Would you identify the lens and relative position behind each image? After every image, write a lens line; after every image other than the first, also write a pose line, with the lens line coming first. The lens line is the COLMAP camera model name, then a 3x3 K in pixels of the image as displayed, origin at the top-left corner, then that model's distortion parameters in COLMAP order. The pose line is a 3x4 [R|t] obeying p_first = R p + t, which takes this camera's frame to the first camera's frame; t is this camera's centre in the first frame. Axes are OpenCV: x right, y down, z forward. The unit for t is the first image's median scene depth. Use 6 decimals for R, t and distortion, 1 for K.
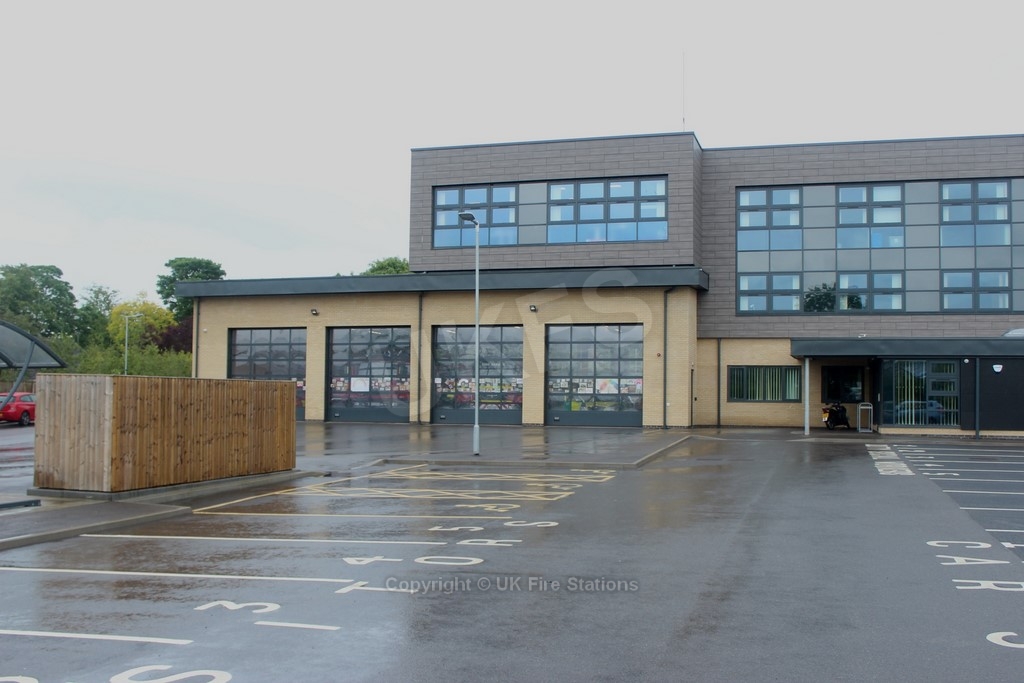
lens RADIAL K [[1048.4, 0, 514.4], [0, 1048.4, 352.5], [0, 0, 1]] dist [-0.121224, 0.147815]
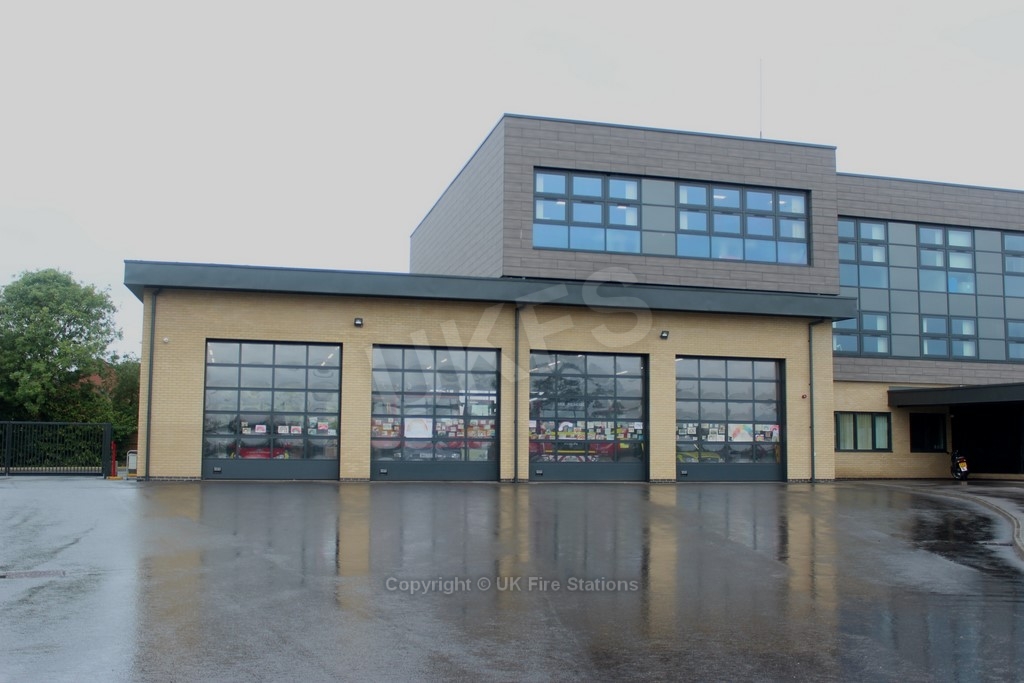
lens RADIAL K [[1048.4, 0, 514.4], [0, 1048.4, 352.5], [0, 0, 1]] dist [-0.121224, 0.147815]
pose [[0.854710, 0.049536, 0.516737, -0.489033], [-0.023326, 0.998096, -0.057098, 0.019648], [-0.518581, 0.036749, 0.854238, 0.375775]]
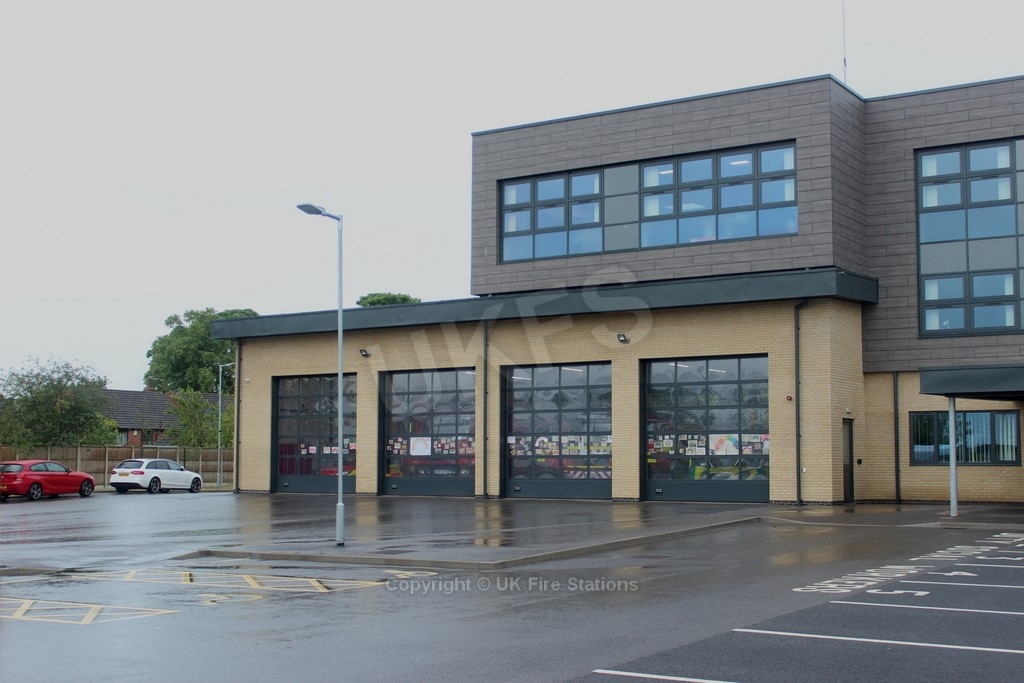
lens RADIAL K [[1299.3, 0, 512.0], [0, 1299.3, 341.5], [0, 0, 1]] dist [-0.064615, 0.099422]
pose [[0.956320, -0.034093, -0.290326, 0.204106], [0.019898, 0.998464, -0.051707, 0.005104], [0.291643, 0.043671, 0.955530, 0.119544]]
